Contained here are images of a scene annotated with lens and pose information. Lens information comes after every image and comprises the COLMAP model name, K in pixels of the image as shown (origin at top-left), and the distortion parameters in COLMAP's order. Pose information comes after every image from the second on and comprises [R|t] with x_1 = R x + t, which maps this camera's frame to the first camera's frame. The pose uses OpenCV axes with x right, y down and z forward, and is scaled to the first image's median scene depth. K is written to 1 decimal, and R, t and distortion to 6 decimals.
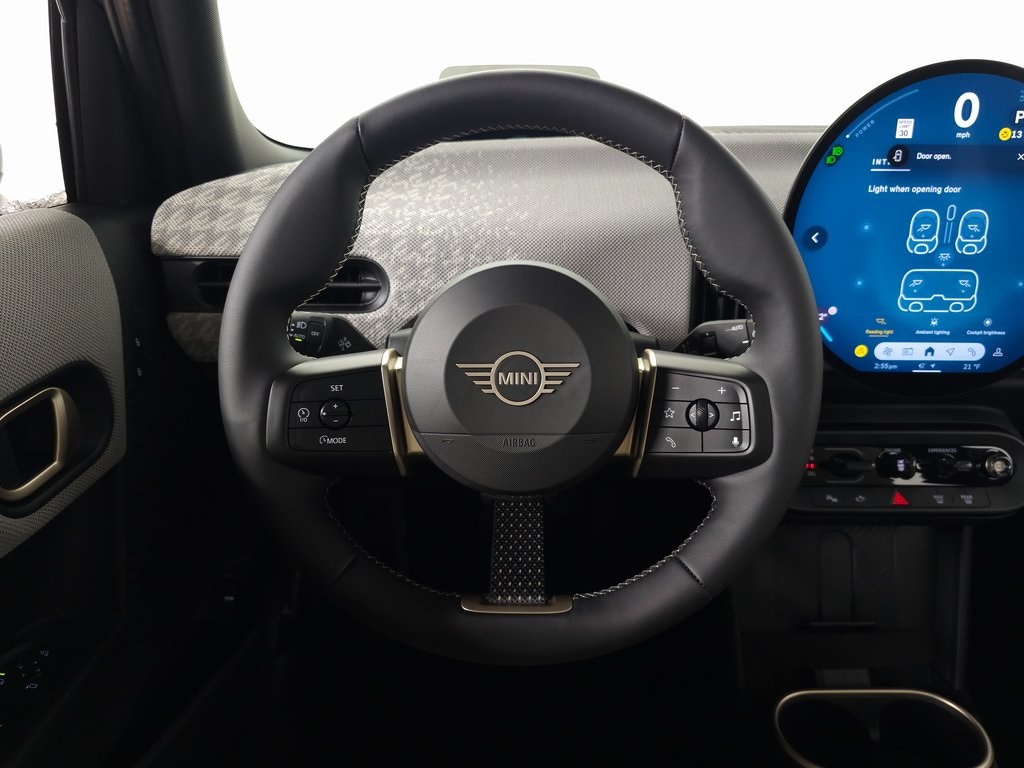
lens RADIAL K [[704.6, 0, 512.0], [0, 704.6, 384.0], [0, 0, 1]] dist [-0.002926, -0.003941]
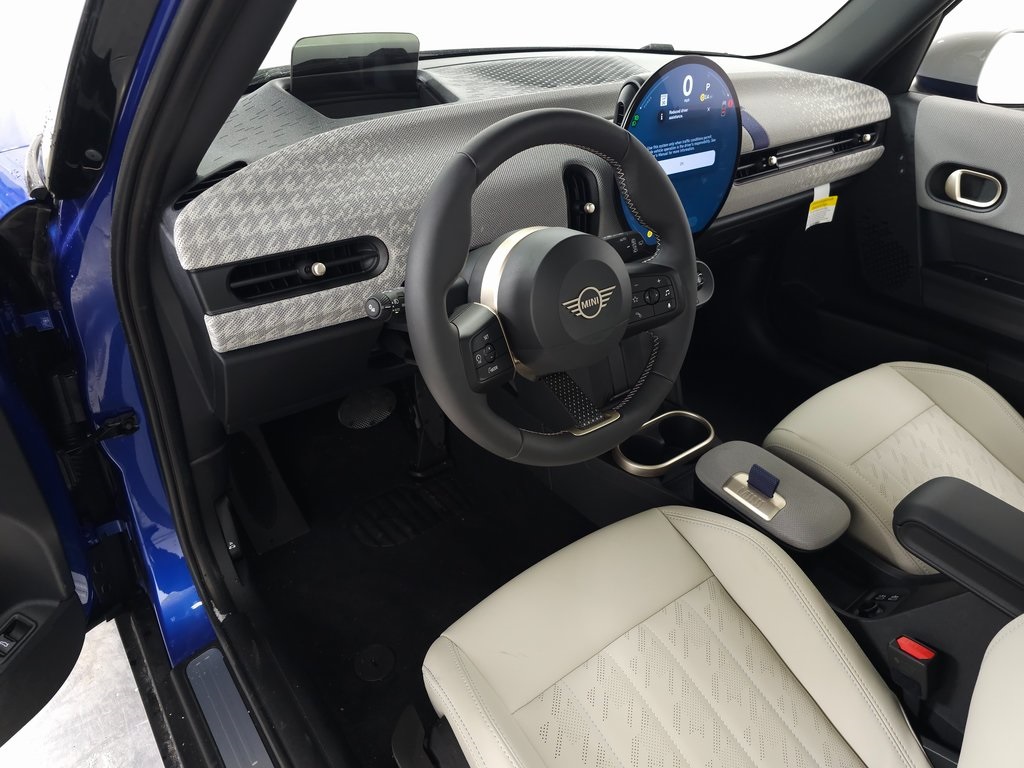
lens RADIAL K [[677.0, 0, 511.0], [0, 677.0, 390.2], [0, 0, 1]] dist [0.056716, -0.073474]
pose [[0.789044, -0.316353, 0.526622, -0.800315], [0.191145, 0.941093, 0.278939, -0.225602], [-0.583844, -0.119434, 0.803033, -0.191131]]
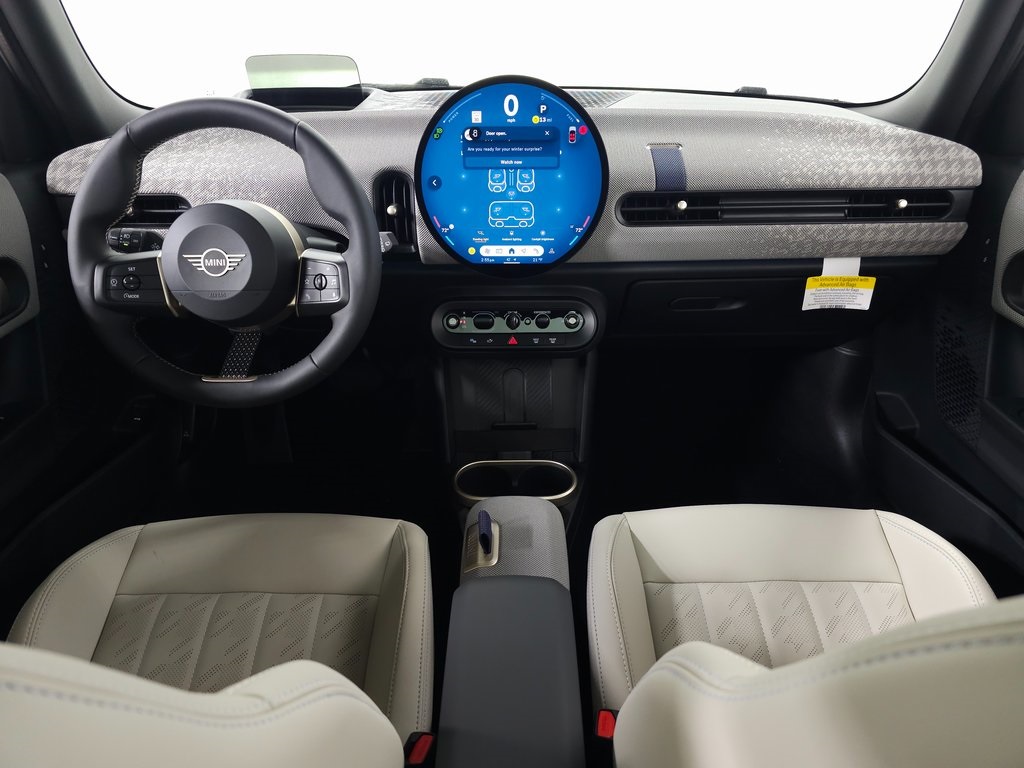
lens RADIAL K [[677.0, 0, 511.0], [0, 677.0, 390.2], [0, 0, 1]] dist [0.056716, -0.073474]
pose [[0.999957, -0.007686, 0.005121, 0.606523], [0.006920, 0.990720, 0.135746, 0.068289], [-0.006117, -0.135705, 0.990730, -0.707726]]
